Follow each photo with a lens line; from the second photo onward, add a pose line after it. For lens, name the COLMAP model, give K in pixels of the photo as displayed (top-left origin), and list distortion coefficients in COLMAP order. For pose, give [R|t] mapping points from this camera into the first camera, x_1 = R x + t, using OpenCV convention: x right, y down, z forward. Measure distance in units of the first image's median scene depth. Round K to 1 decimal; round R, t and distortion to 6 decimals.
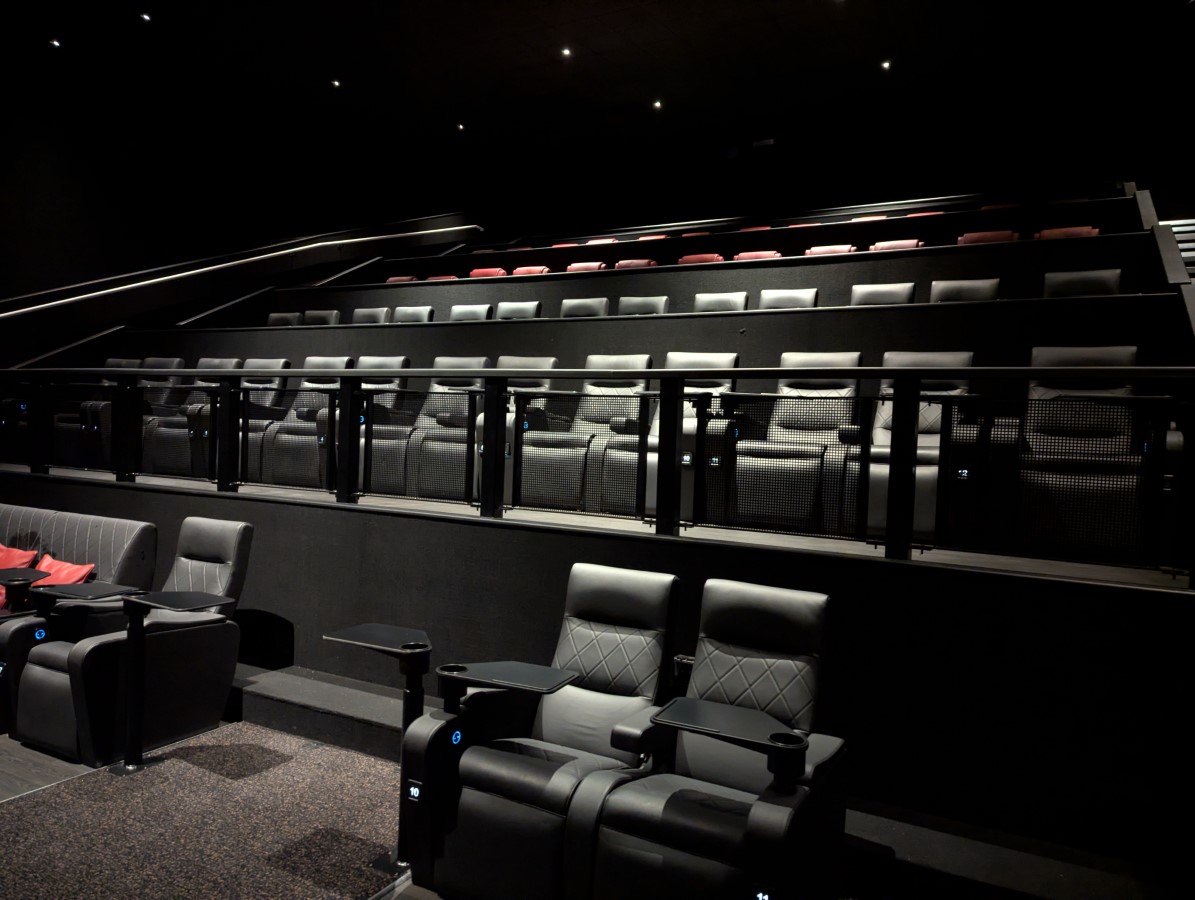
lens RADIAL K [[843.5, 0, 562.8], [0, 843.5, 464.6], [0, 0, 1]] dist [0.098169, -0.105335]
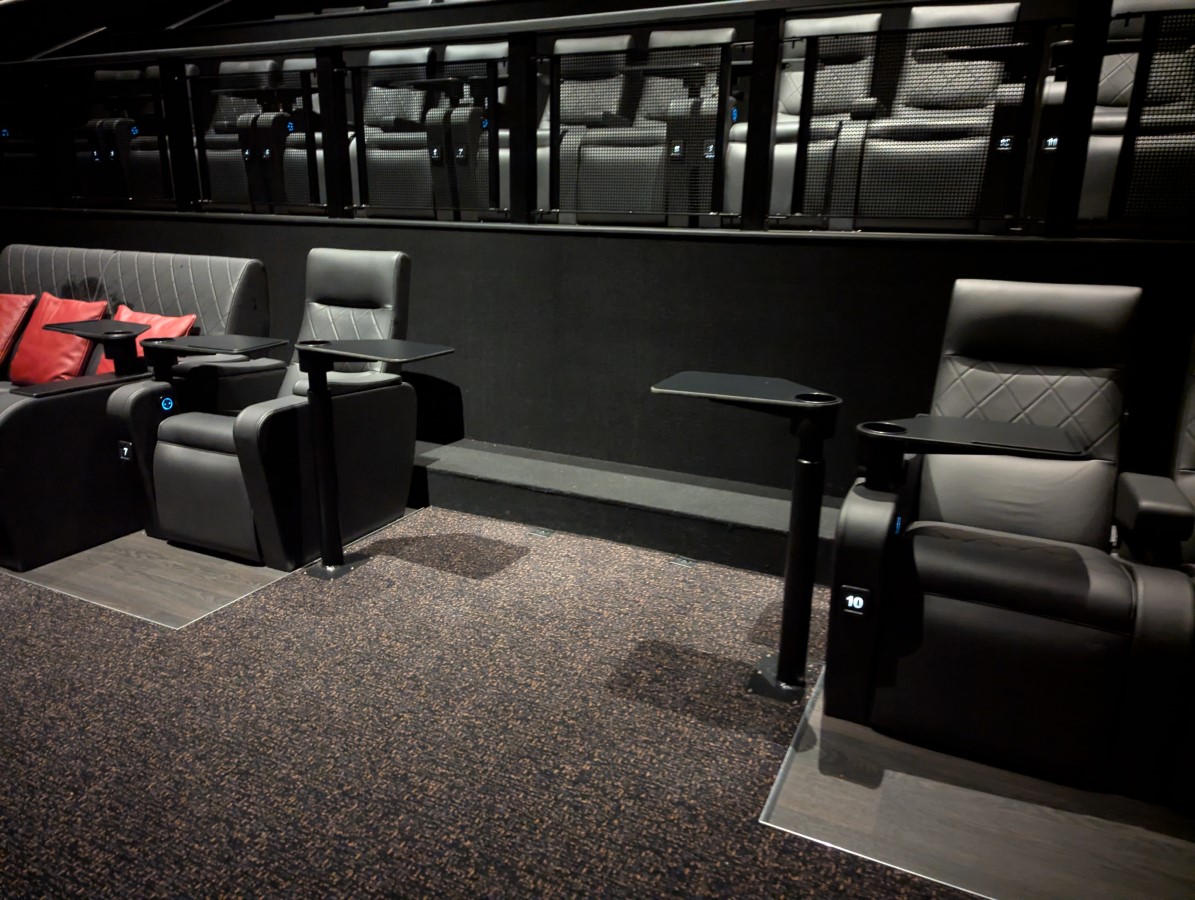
lens RADIAL K [[843.5, 0, 562.8], [0, 843.5, 464.6], [0, 0, 1]] dist [0.098169, -0.105335]
pose [[0.998843, -0.034026, 0.033978, -0.289394], [0.024053, 0.965393, 0.259687, 0.063024], [-0.041639, -0.258569, 0.965095, 0.256200]]
